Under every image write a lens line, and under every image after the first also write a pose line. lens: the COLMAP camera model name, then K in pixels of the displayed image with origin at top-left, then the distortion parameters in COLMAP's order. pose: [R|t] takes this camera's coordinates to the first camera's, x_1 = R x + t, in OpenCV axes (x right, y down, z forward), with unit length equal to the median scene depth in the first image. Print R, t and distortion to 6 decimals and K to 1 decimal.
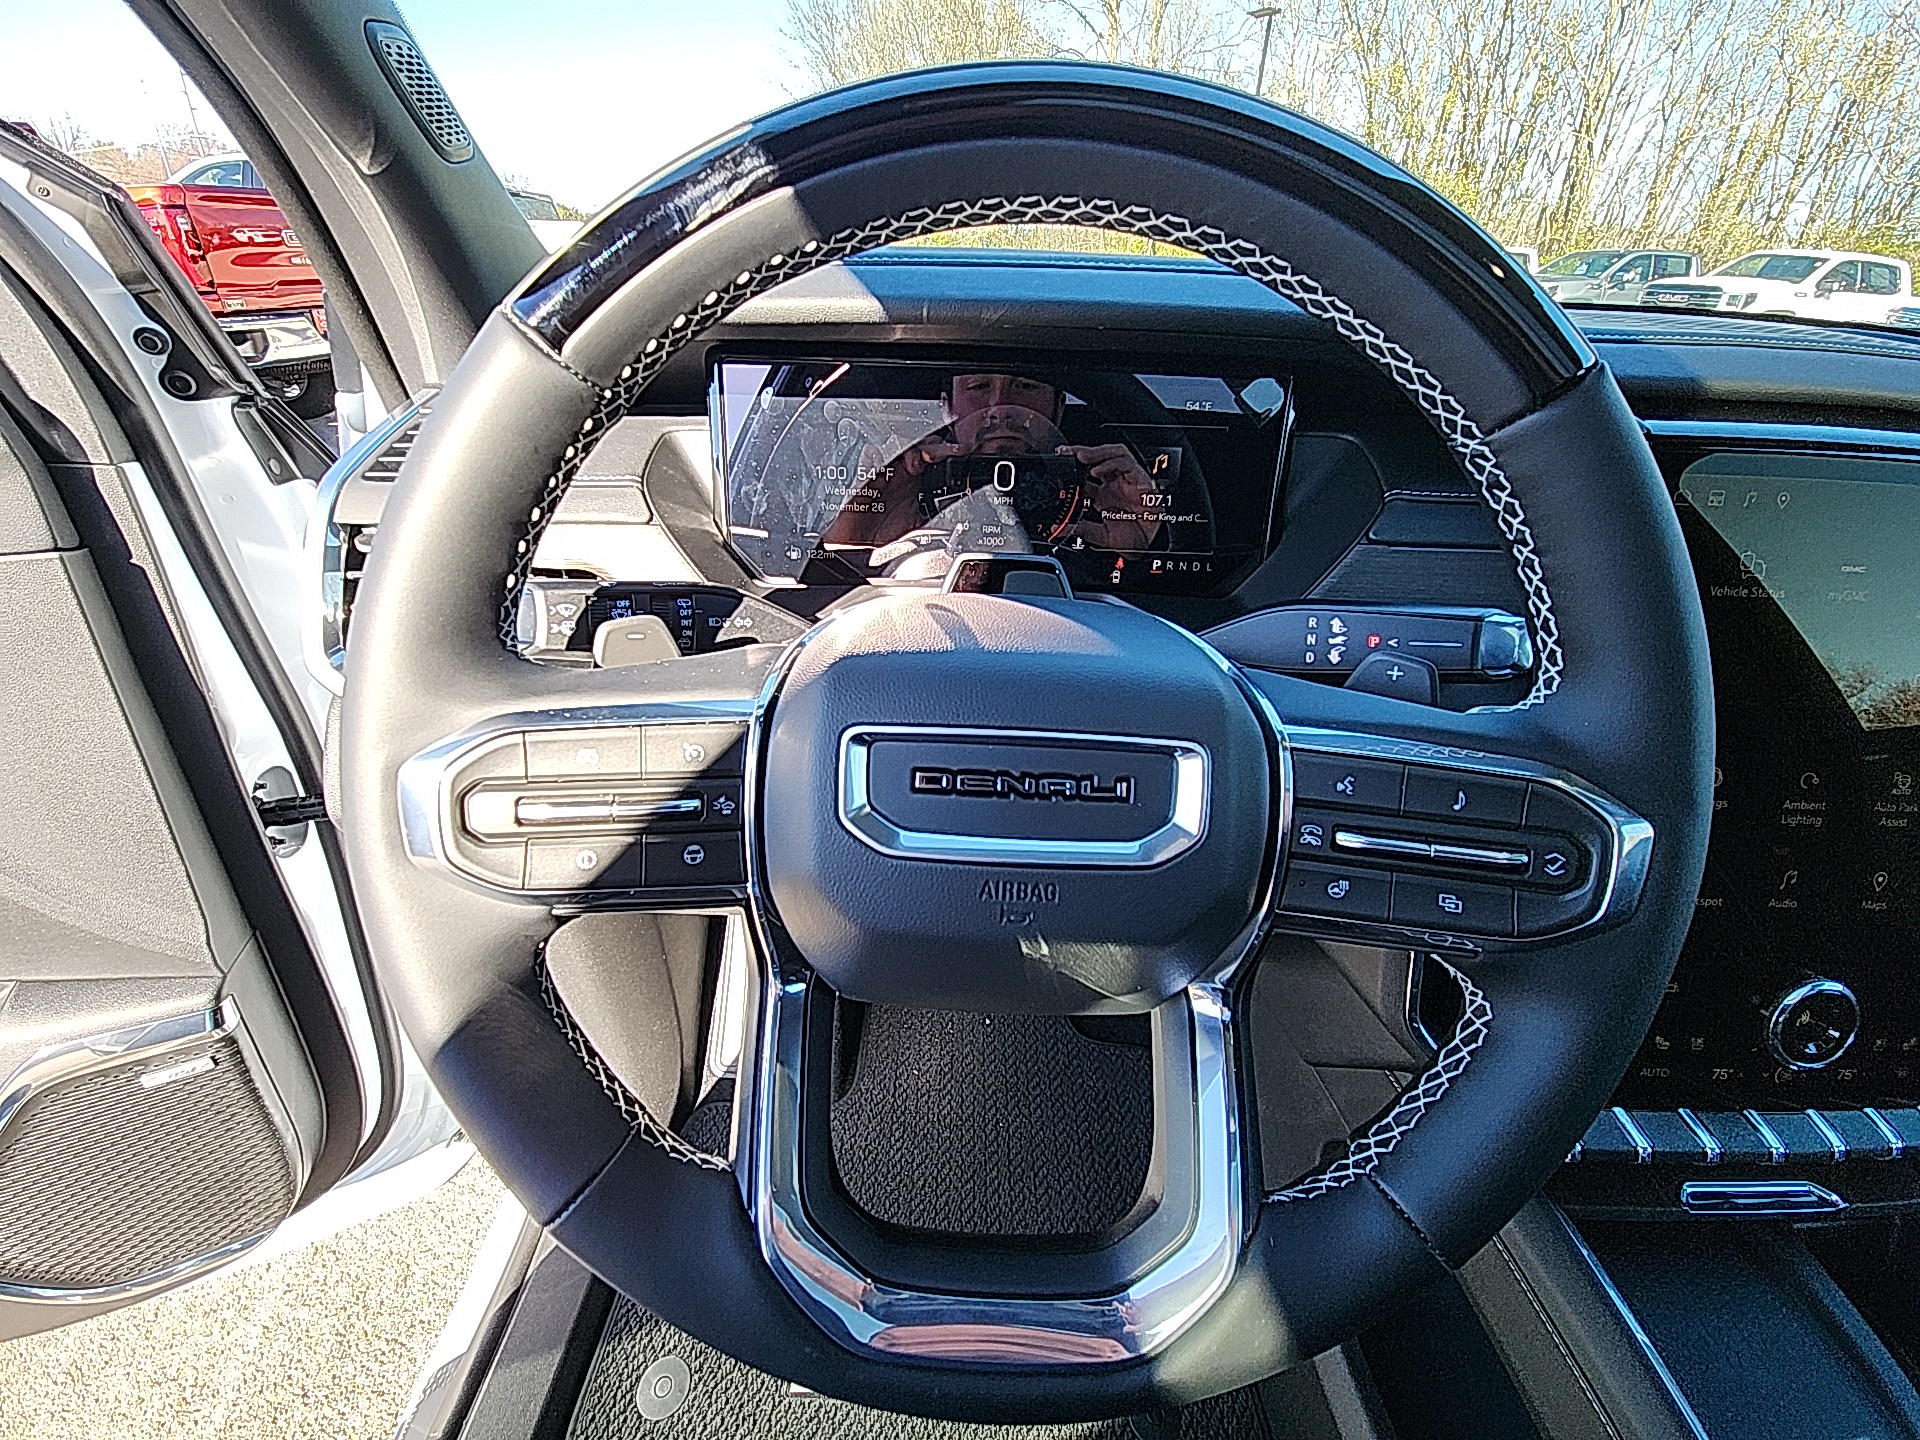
lens RADIAL K [[774.5, 0, 955.6], [0, 774.5, 705.6], [0, 0, 1]] dist [0.021089, -0.019828]
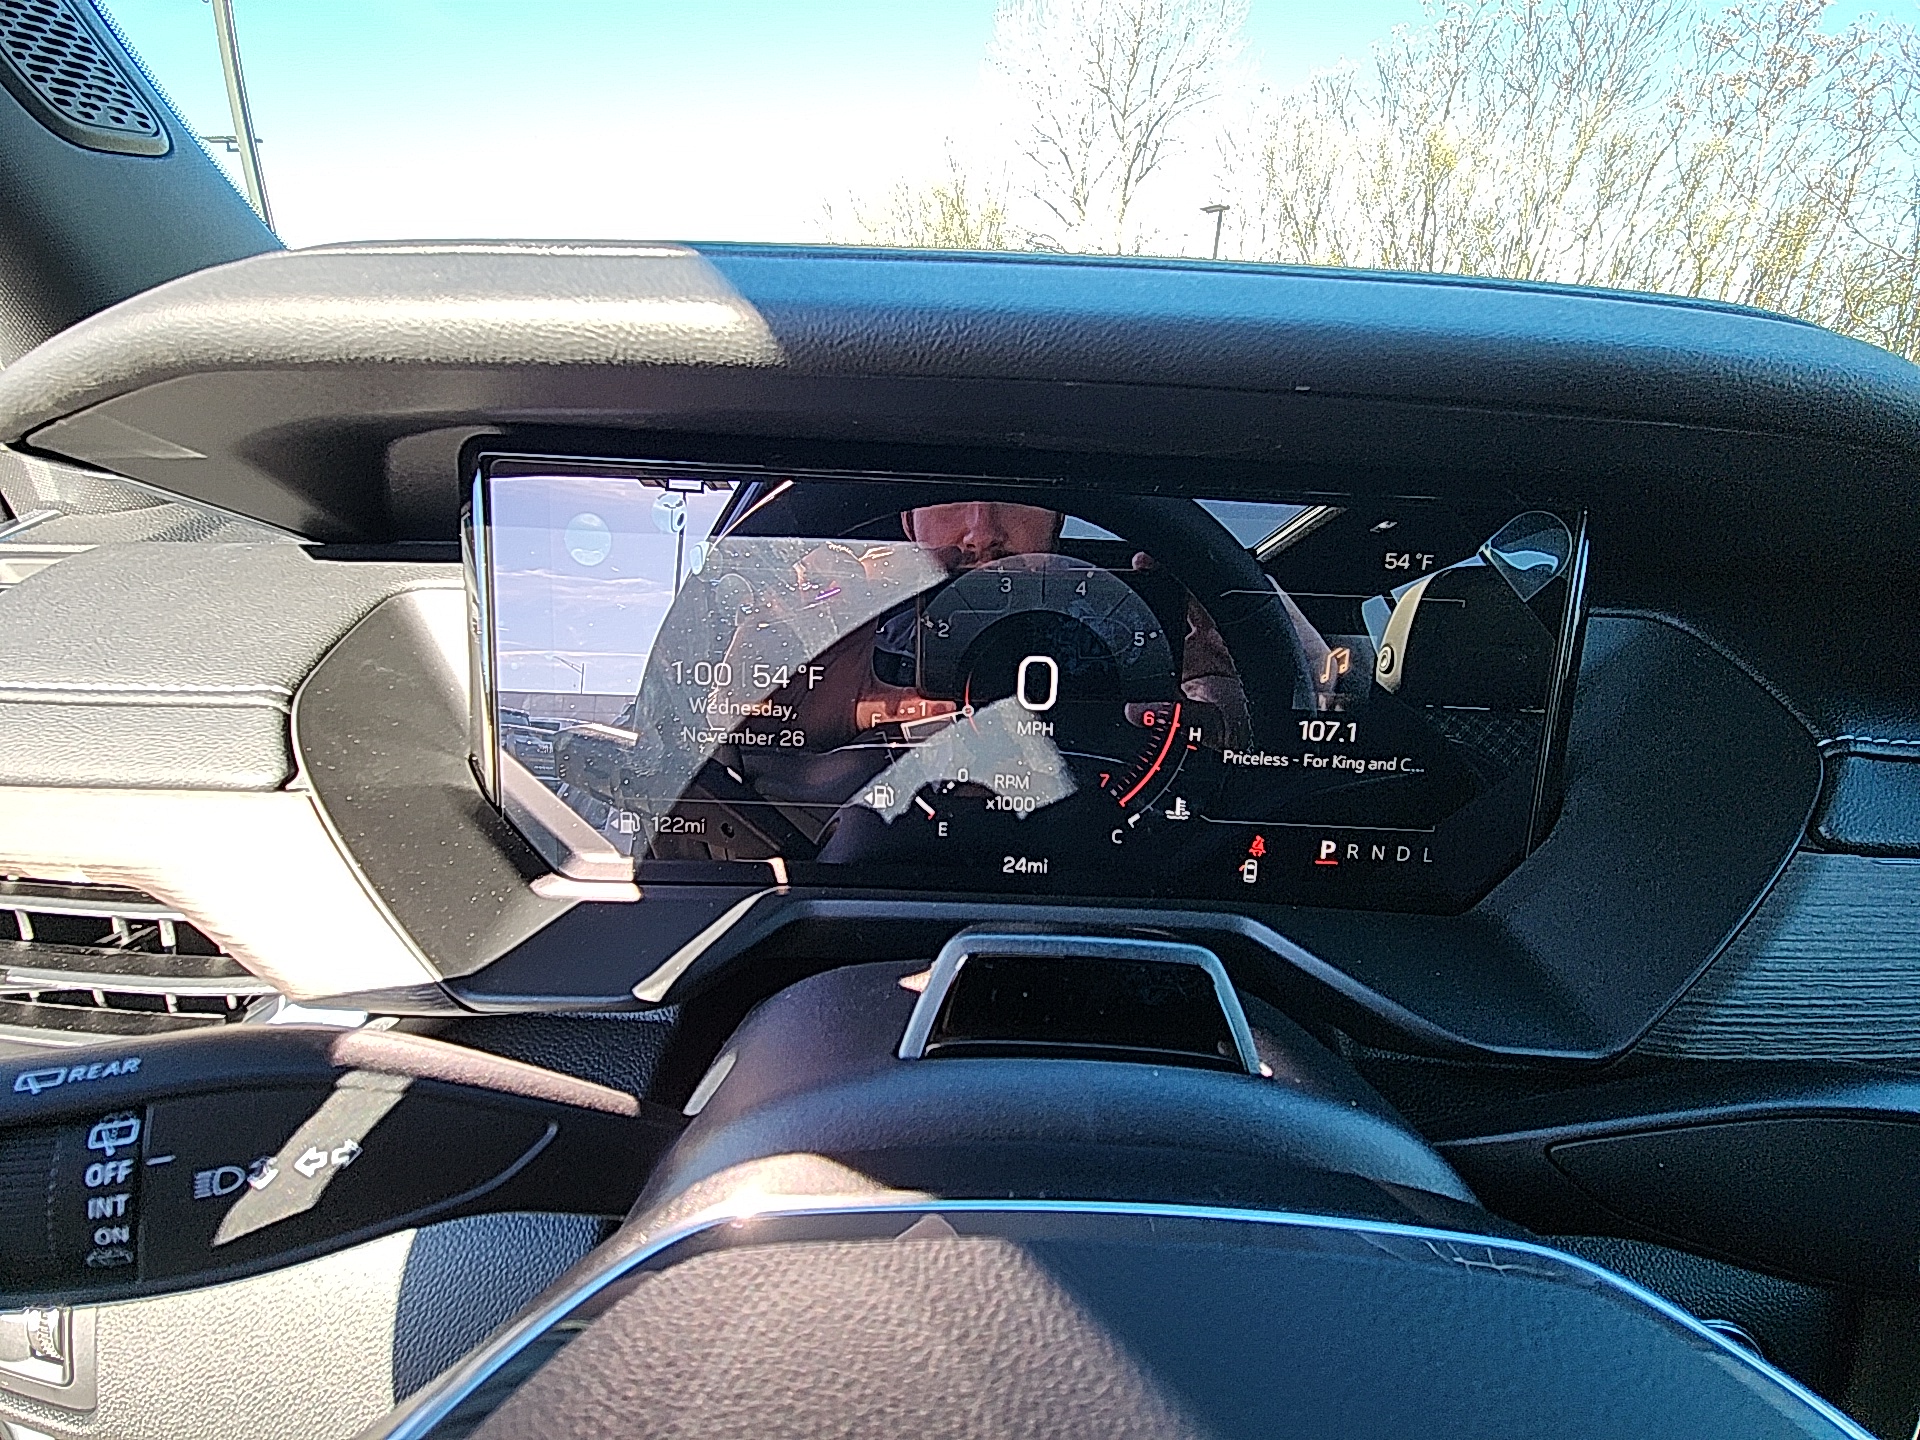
lens RADIAL K [[784.0, 0, 955.2], [0, 784.0, 706.5], [0, 0, 1]] dist [0.006973, -0.006375]
pose [[0.999698, 0.012213, 0.021304, -0.003223], [-0.008689, 0.987350, -0.158316, -0.195892], [-0.022968, 0.158083, 0.987159, 0.483636]]
